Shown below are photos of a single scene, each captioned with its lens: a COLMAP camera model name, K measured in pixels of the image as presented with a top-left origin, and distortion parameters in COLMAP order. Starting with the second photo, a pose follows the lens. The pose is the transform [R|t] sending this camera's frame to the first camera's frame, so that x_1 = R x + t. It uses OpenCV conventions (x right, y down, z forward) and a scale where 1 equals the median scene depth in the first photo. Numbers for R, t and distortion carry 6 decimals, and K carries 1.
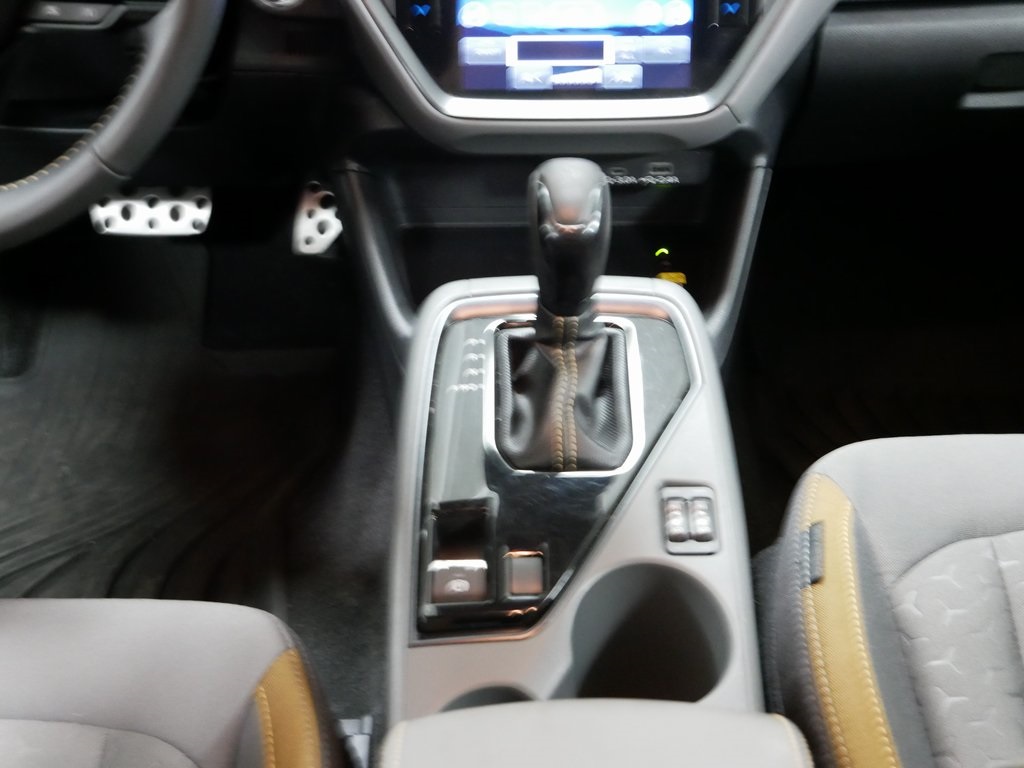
lens RADIAL K [[1592.9, 0, 511.9], [0, 1592.9, 387.6], [0, 0, 1]] dist [0.040285, 0.000000]
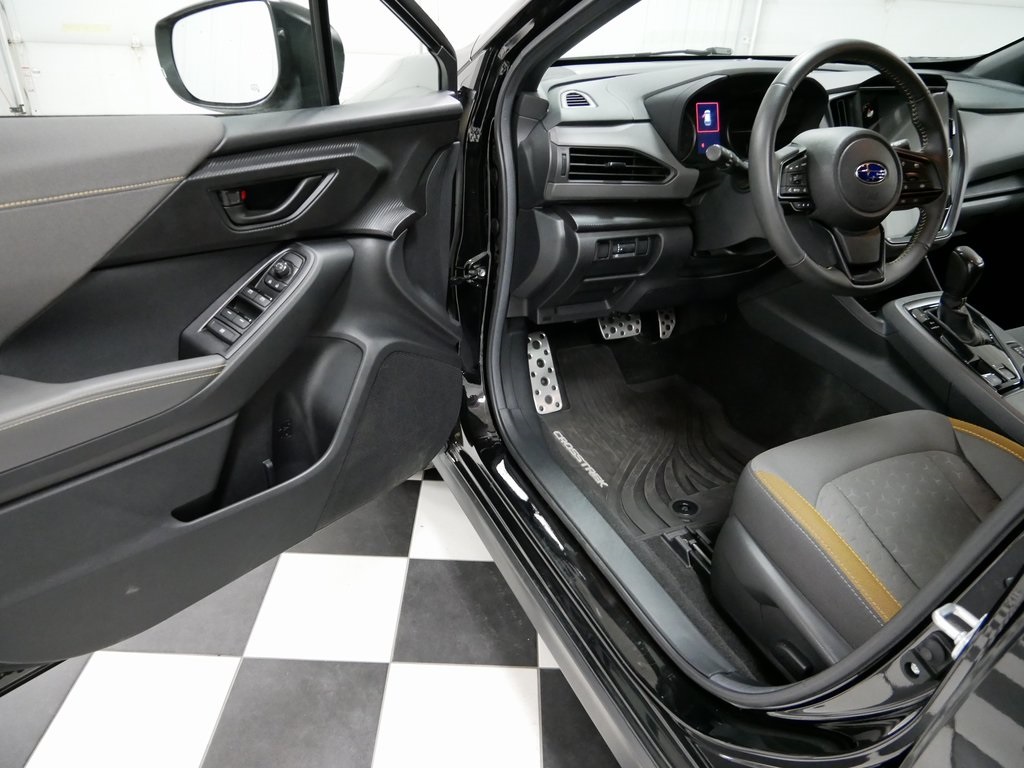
lens RADIAL K [[732.4, 0, 517.8], [0, 732.4, 382.5], [0, 0, 1]] dist [-0.056773, 0.025263]
pose [[0.911448, -0.169977, 0.374659, -1.180913], [0.213507, 0.973856, -0.077582, 0.034654], [-0.351677, 0.150705, 0.923911, 0.050562]]
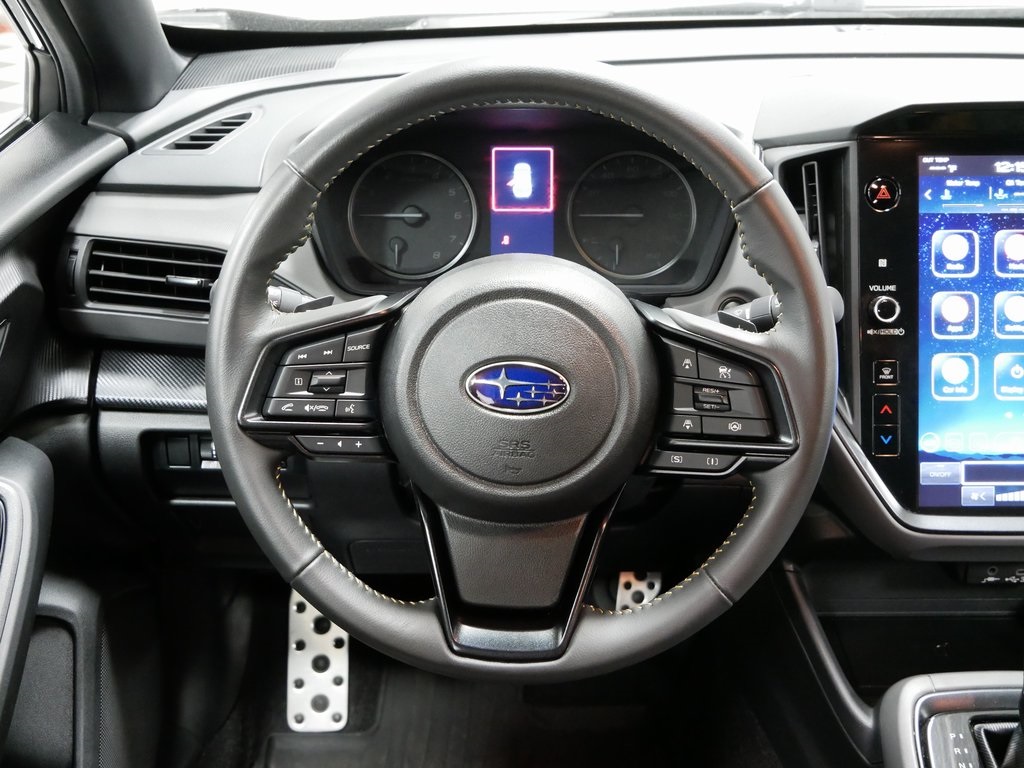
lens RADIAL K [[1369.4, 0, 510.6], [0, 1369.4, 382.2], [0, 0, 1]] dist [0.005710, 0.000000]
pose [[0.999990, 0.003249, 0.002985, -0.322173], [-0.002535, 0.976853, -0.213896, -0.062101], [-0.003610, 0.213887, 0.976852, 0.021390]]
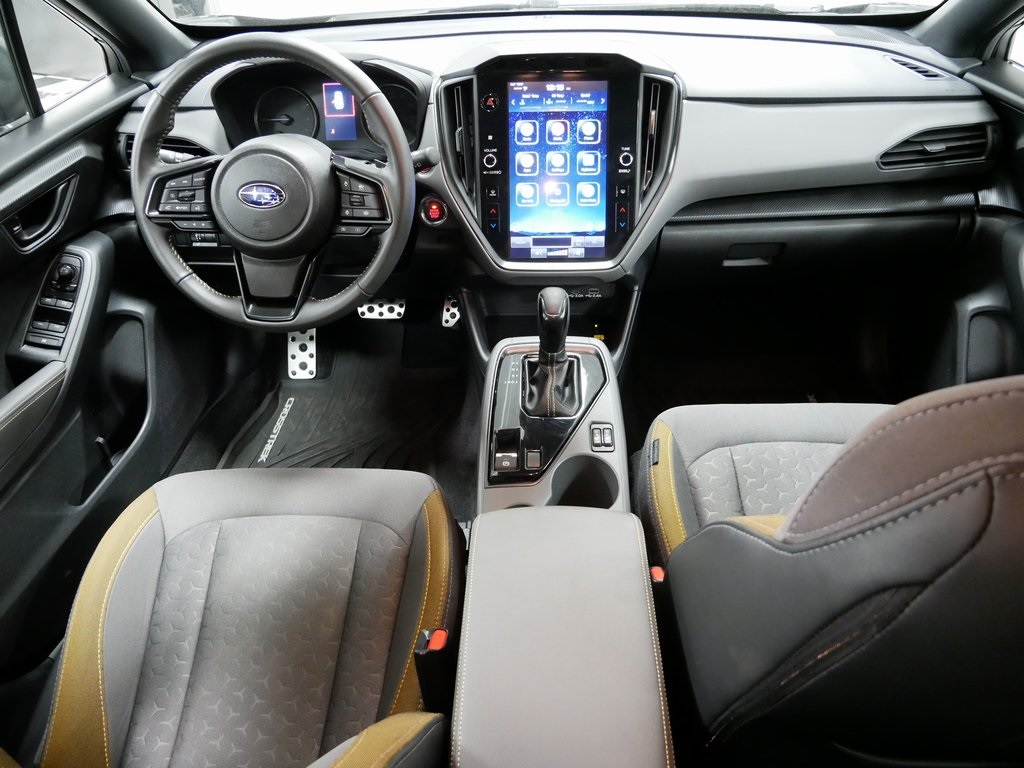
lens RADIAL K [[732.4, 0, 509.0], [0, 732.4, 390.1], [0, 0, 1]] dist [-0.056773, 0.025263]
pose [[0.998955, 0.005835, -0.045327, 0.018651], [-0.005777, 0.999982, 0.001401, 0.009862], [0.045334, -0.001137, 0.998971, -0.098061]]
